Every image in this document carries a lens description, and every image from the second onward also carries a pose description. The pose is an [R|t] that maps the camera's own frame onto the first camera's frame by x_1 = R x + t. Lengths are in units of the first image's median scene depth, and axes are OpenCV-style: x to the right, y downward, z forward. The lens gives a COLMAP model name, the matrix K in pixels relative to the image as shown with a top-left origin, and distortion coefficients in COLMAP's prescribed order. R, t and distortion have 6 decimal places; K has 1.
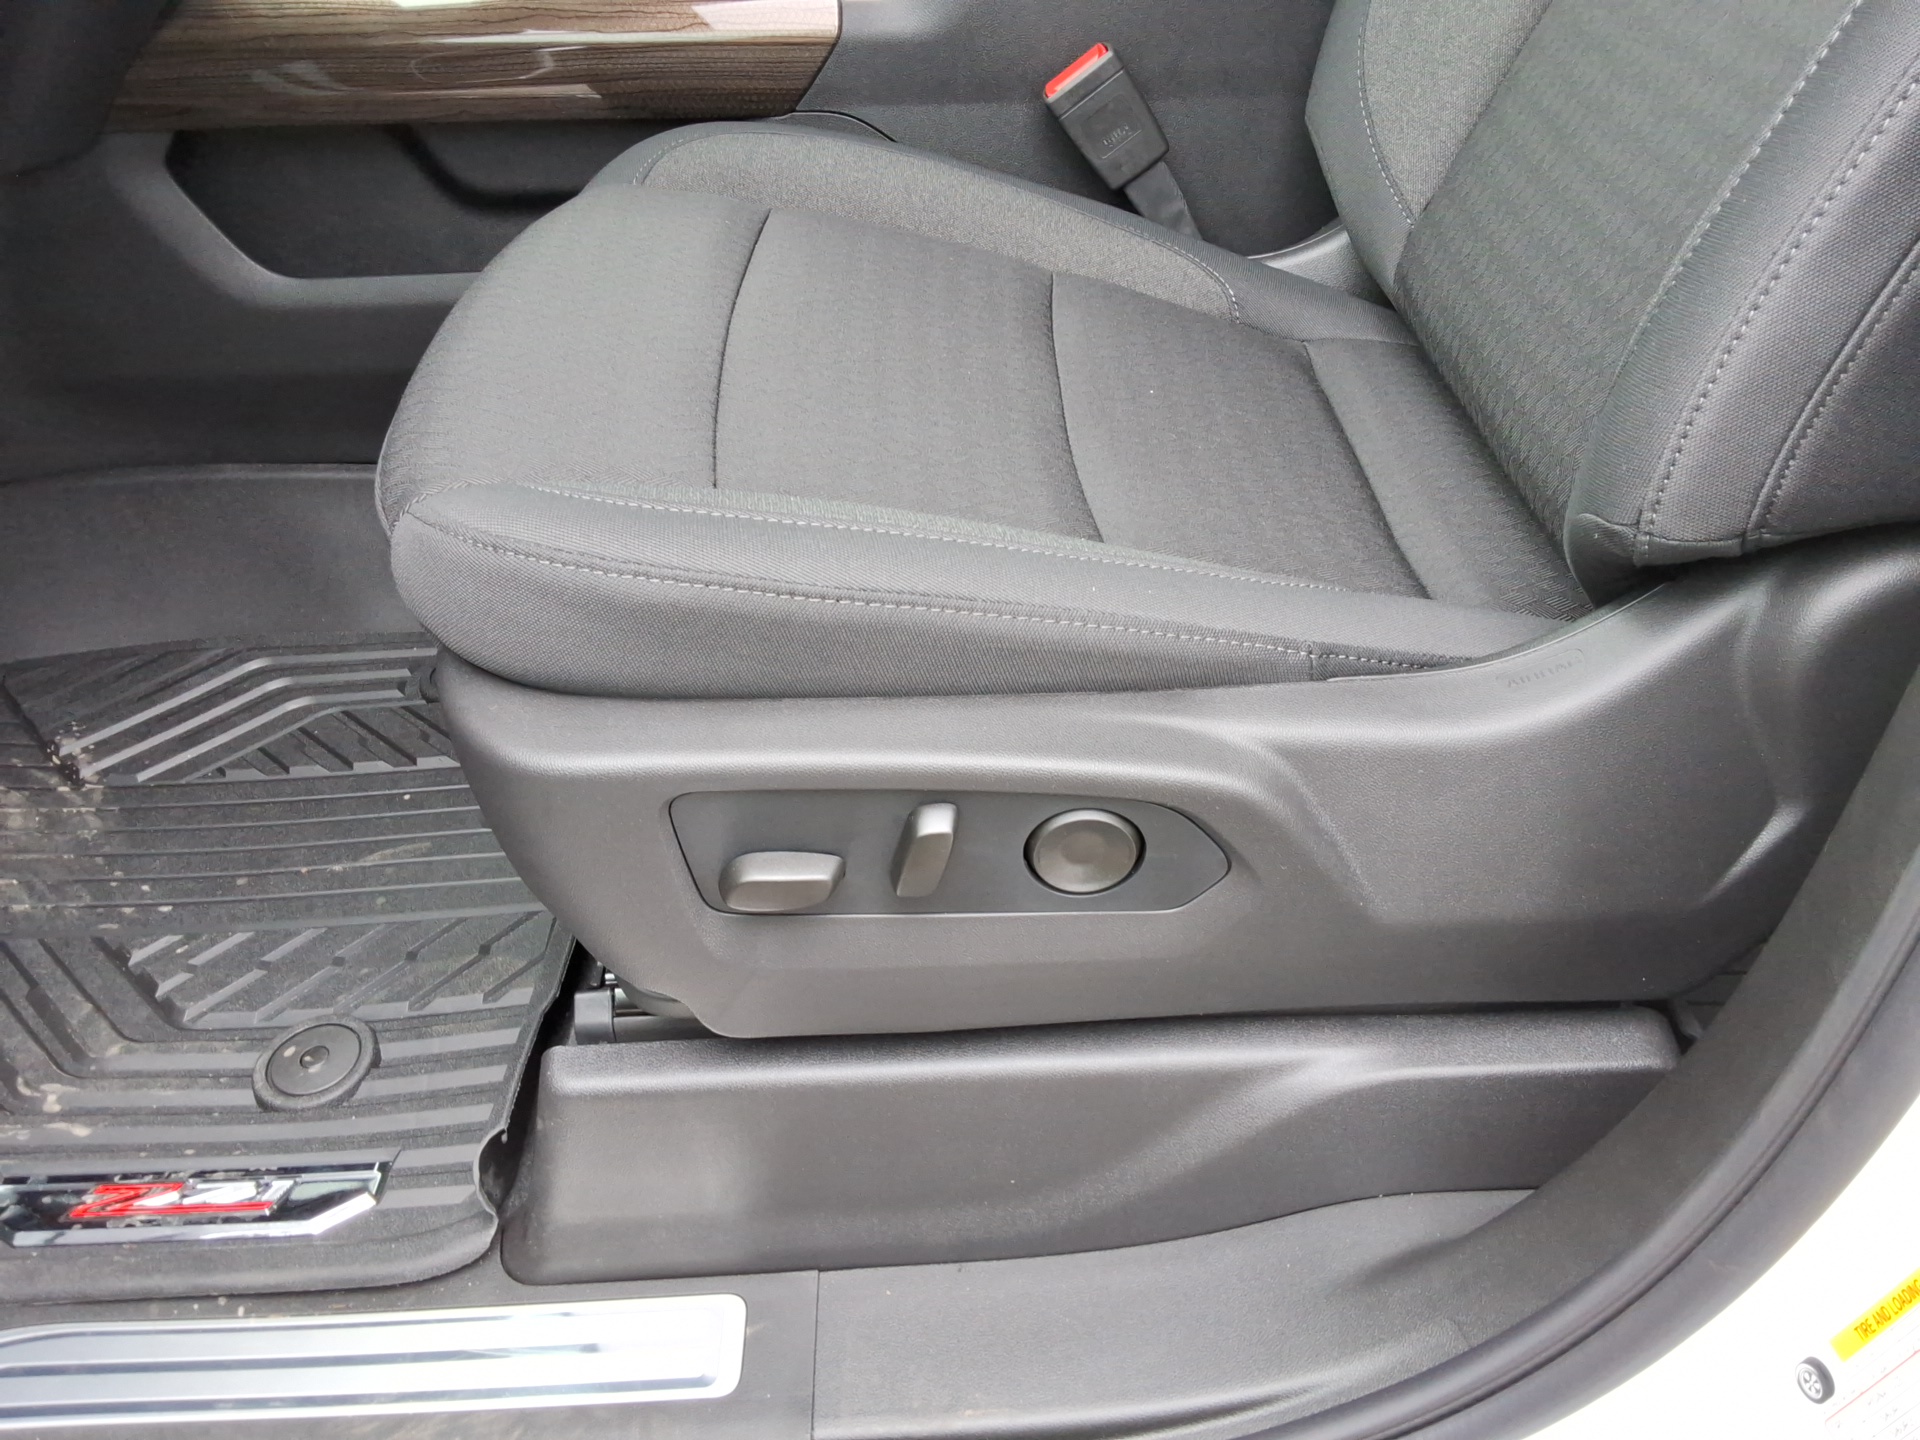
lens RADIAL K [[1527.7, 0, 986.2], [0, 1527.7, 708.2], [0, 0, 1]] dist [0.131075, -0.184673]
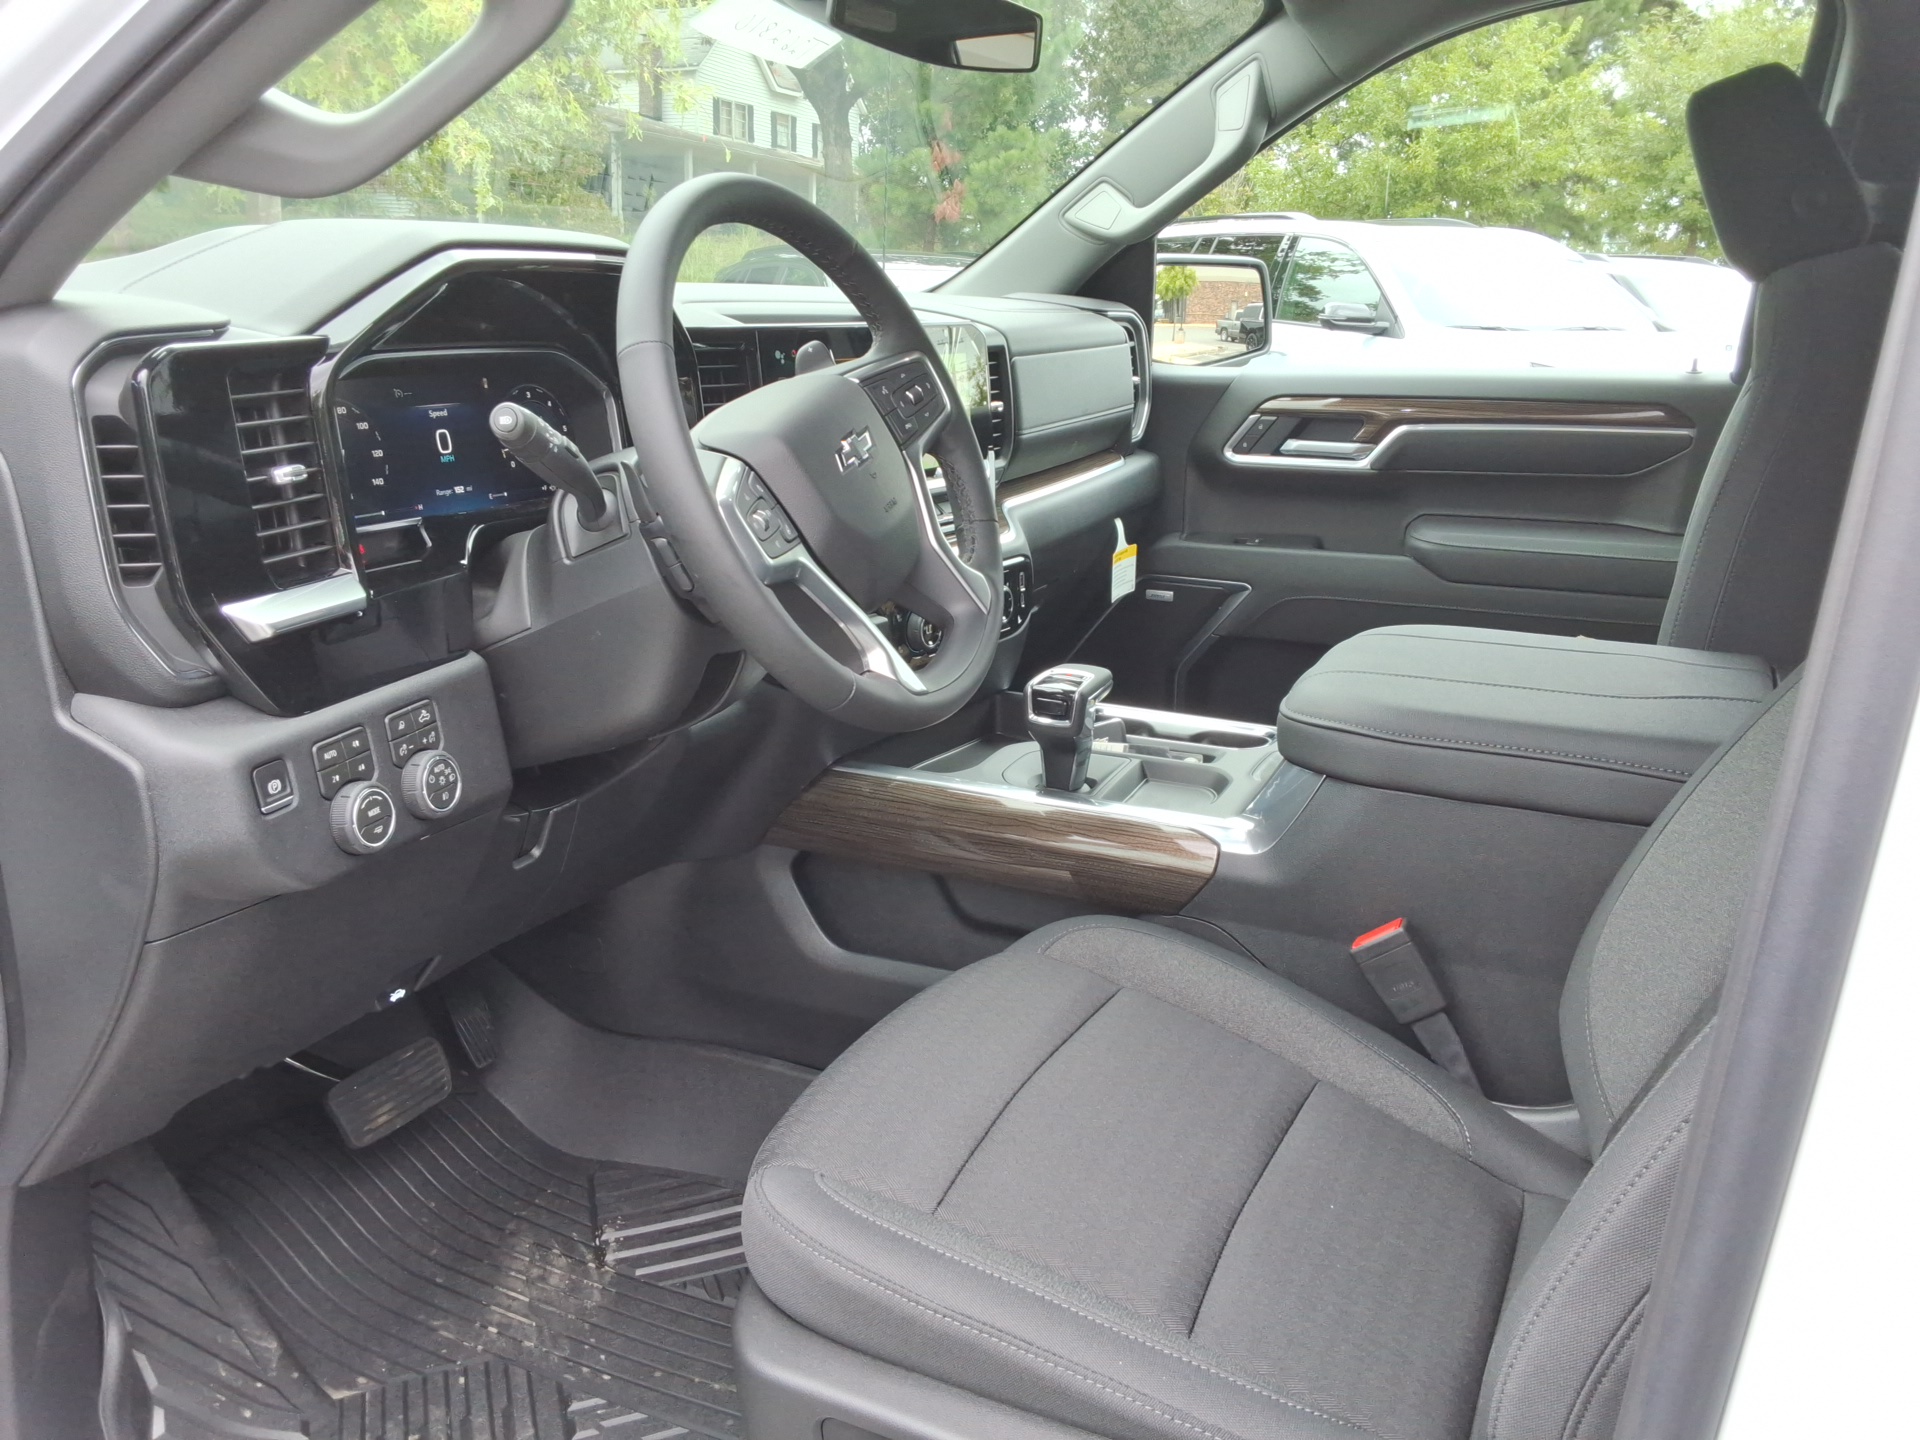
lens RADIAL K [[1560.0, 0, 977.9], [0, 1560.0, 709.6], [0, 0, 1]] dist [0.115676, -0.194467]
pose [[0.884782, 0.136954, -0.445425, 0.315504], [-0.285707, 0.914542, -0.286329, -0.105091], [0.368146, 0.380600, 0.848299, -0.310361]]
